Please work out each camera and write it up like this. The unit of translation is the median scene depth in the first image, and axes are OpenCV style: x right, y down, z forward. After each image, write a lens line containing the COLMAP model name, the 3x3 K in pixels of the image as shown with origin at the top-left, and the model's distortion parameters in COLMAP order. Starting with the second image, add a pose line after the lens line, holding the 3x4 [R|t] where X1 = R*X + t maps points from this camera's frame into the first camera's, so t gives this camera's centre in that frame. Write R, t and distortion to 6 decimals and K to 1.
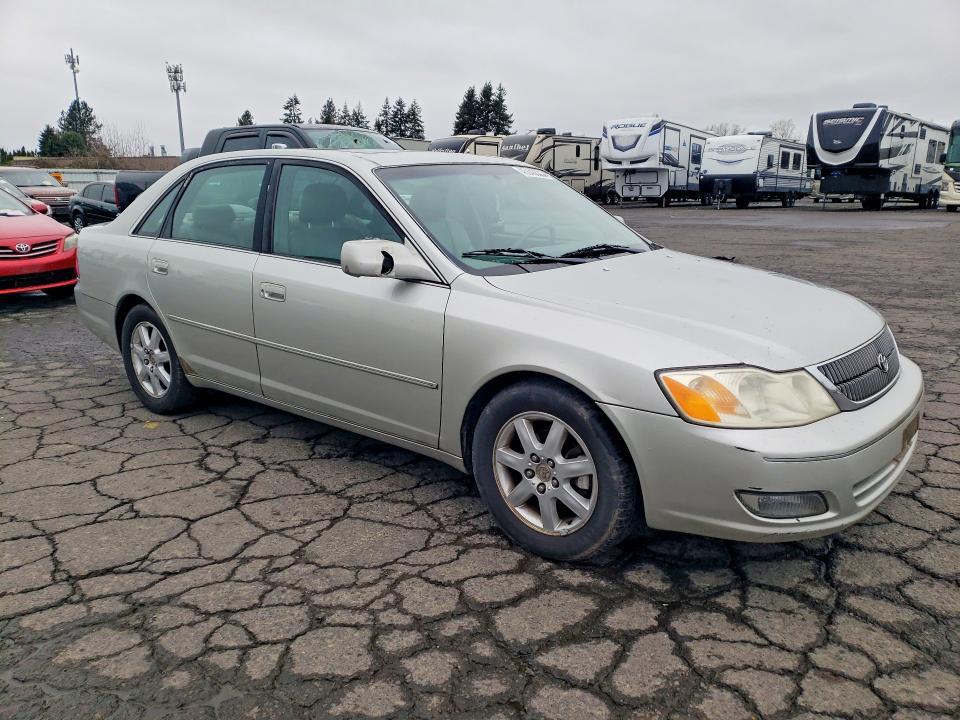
lens RADIAL K [[761.1, 0, 480.0], [0, 761.1, 360.0], [0, 0, 1]] dist [0.012158, 0.002008]
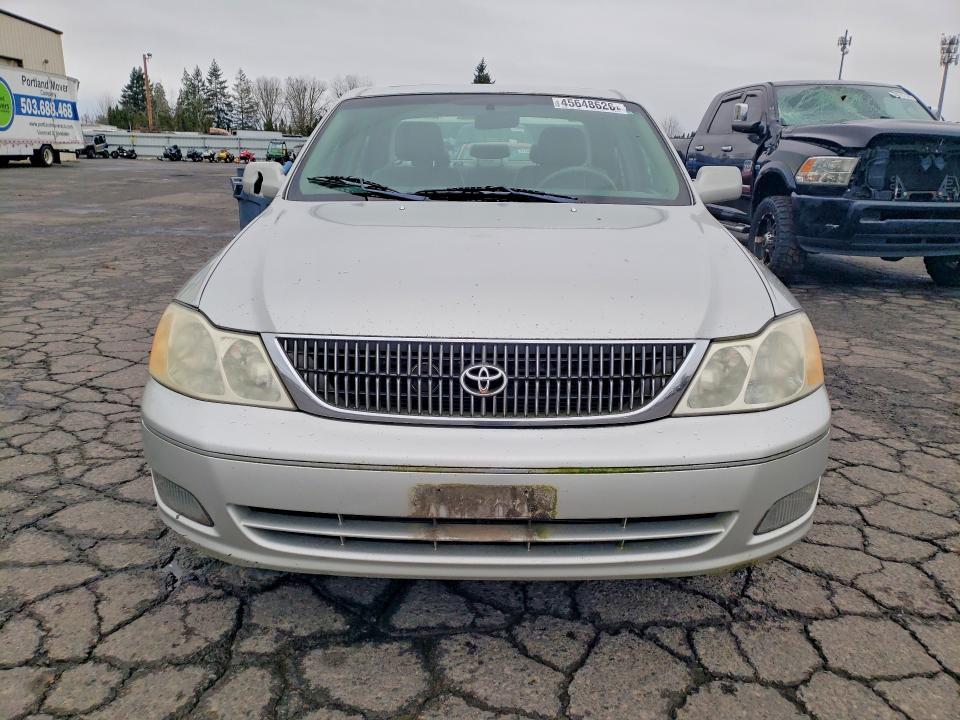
lens RADIAL K [[761.1, 0, 480.0], [0, 761.1, 360.0], [0, 0, 1]] dist [0.012158, 0.002008]
pose [[0.615551, 0.221192, -0.756420, 1.114237], [-0.205534, 0.971647, 0.116872, -0.092691], [0.760824, 0.083529, 0.643560, 0.701173]]
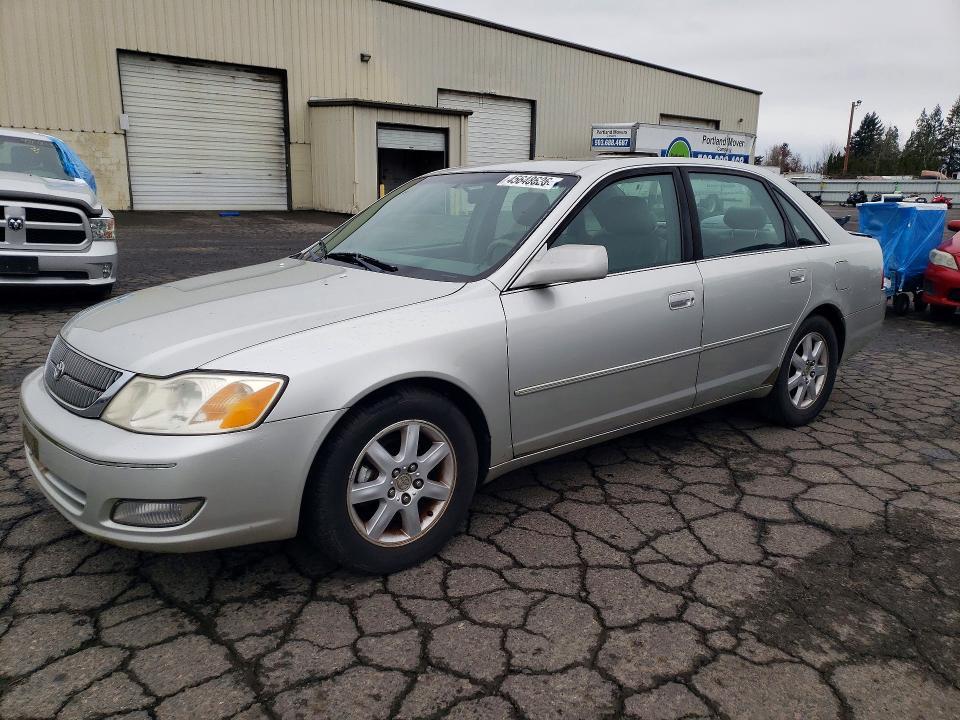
lens RADIAL K [[761.1, 0, 480.0], [0, 761.1, 360.0], [0, 0, 1]] dist [0.012158, 0.002008]
pose [[-0.222794, 0.216897, -0.950431, 1.529845], [-0.231470, 0.935285, 0.267700, -0.453602], [0.946987, 0.279638, -0.158171, 1.904389]]
